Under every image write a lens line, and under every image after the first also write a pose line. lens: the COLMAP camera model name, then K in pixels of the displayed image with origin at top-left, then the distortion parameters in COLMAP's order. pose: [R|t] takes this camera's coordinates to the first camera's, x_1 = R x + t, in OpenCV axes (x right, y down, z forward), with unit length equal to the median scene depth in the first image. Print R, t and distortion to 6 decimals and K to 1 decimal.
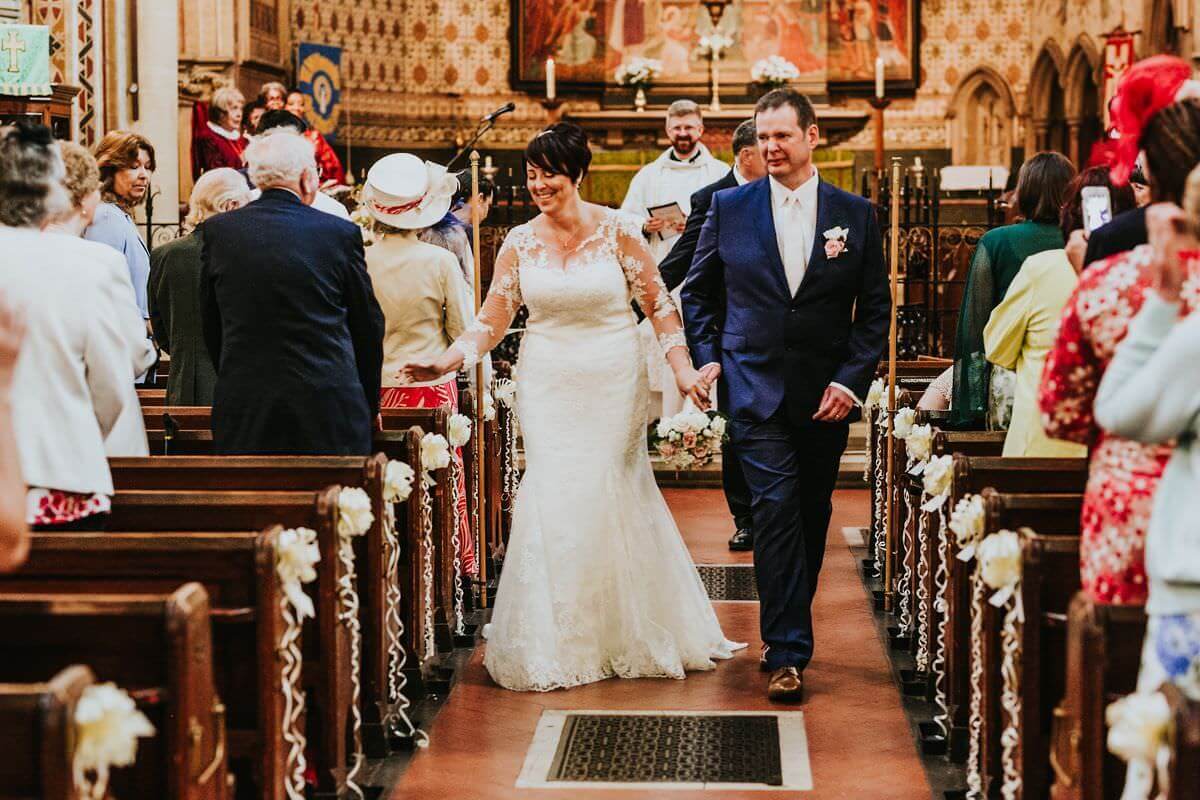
lens RADIAL K [[2859.8, 0, 600.0], [0, 2859.8, 400.0], [0, 0, 1]] dist [0.061383, -0.054862]
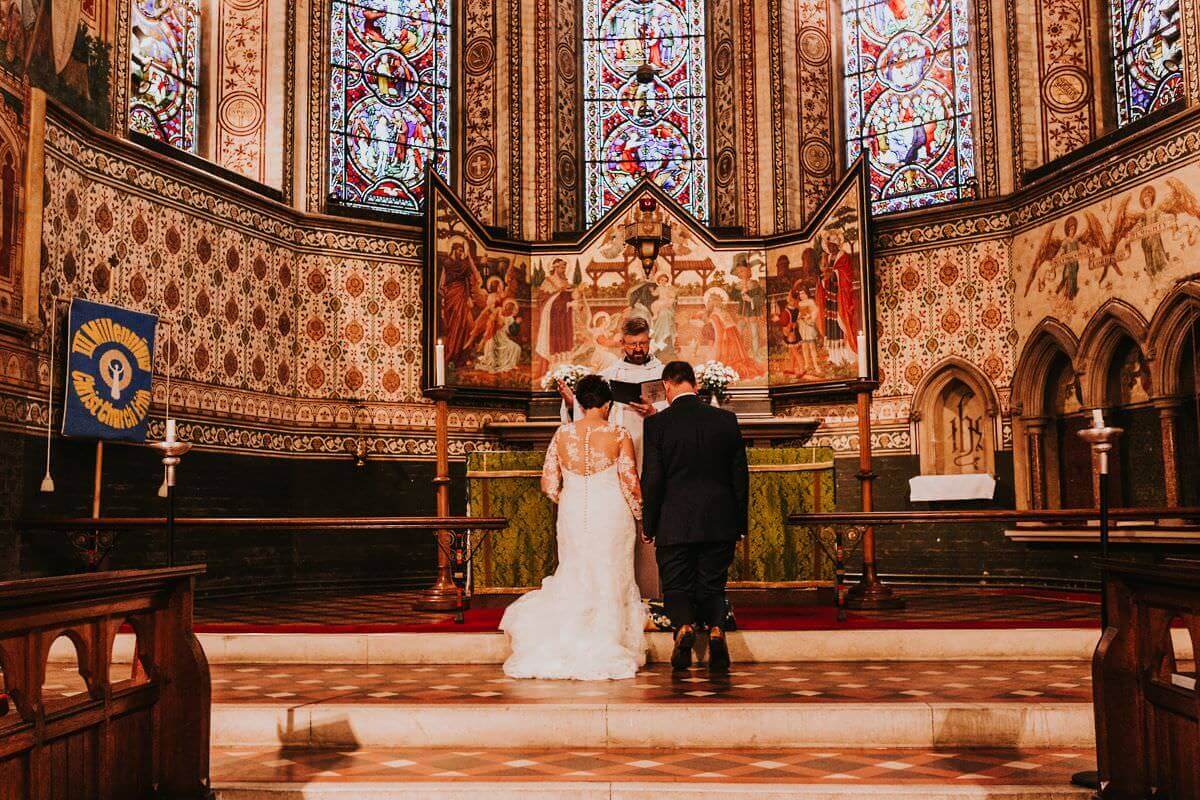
lens RADIAL K [[1131.7, 0, 600.0], [0, 1131.7, 400.0], [0, 0, 1]] dist [-0.002196, 0.004878]
pose [[0.999961, -0.008765, -0.001049, 0.025347], [0.008438, 0.983947, -0.178259, -0.043297], [0.002594, 0.178243, 0.983983, 0.653598]]
